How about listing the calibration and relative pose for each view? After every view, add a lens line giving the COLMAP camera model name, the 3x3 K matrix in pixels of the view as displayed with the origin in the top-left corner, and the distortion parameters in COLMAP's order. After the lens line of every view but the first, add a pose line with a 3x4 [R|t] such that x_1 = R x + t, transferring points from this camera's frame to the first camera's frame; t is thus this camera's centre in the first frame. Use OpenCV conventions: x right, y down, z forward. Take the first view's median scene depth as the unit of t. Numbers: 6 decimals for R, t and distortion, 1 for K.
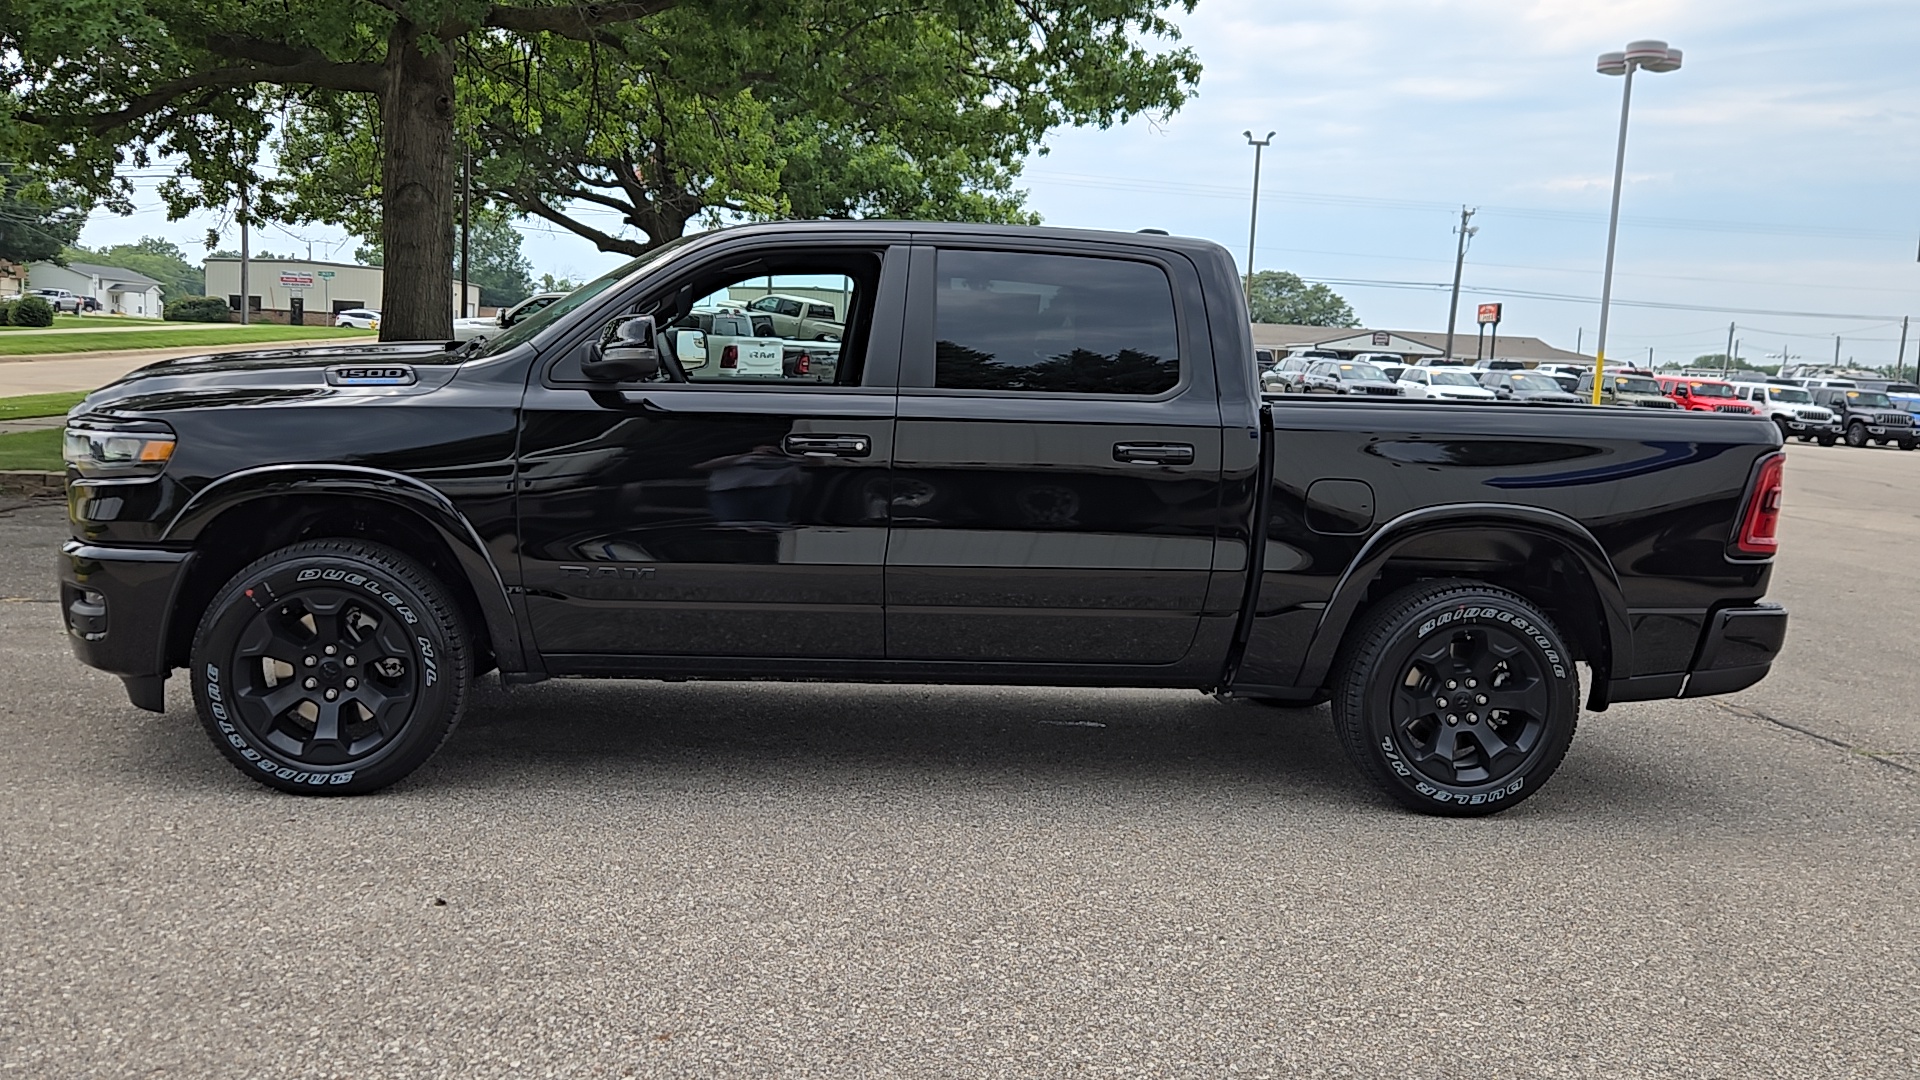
lens RADIAL K [[1540.1, 0, 955.0], [0, 1540.1, 511.5], [0, 0, 1]] dist [0.011877, -0.017671]
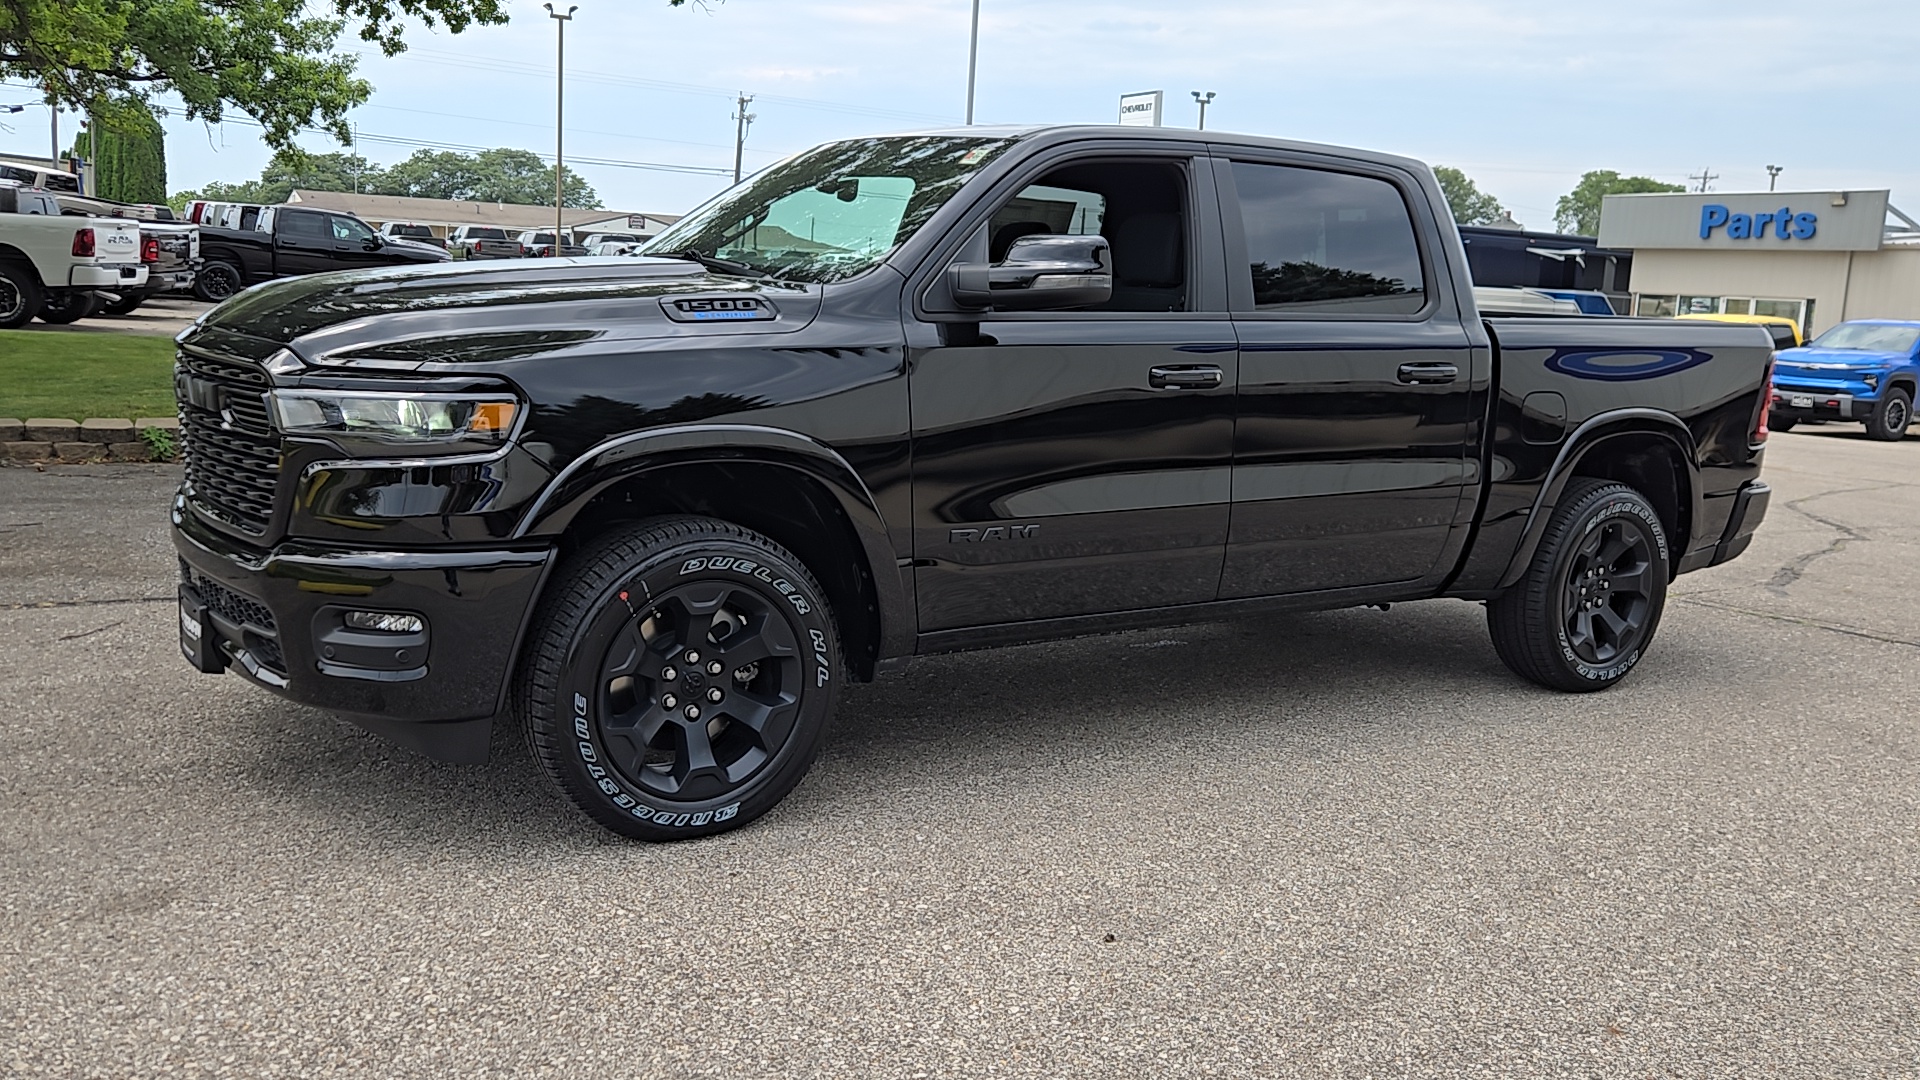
lens RADIAL K [[1540.1, 0, 955.0], [0, 1540.1, 511.5], [0, 0, 1]] dist [0.011877, -0.017671]
pose [[0.898414, -0.070048, 0.433526, -0.590379], [0.037608, 0.995842, 0.082969, -0.043166], [-0.437536, -0.058236, 0.897313, 0.221289]]
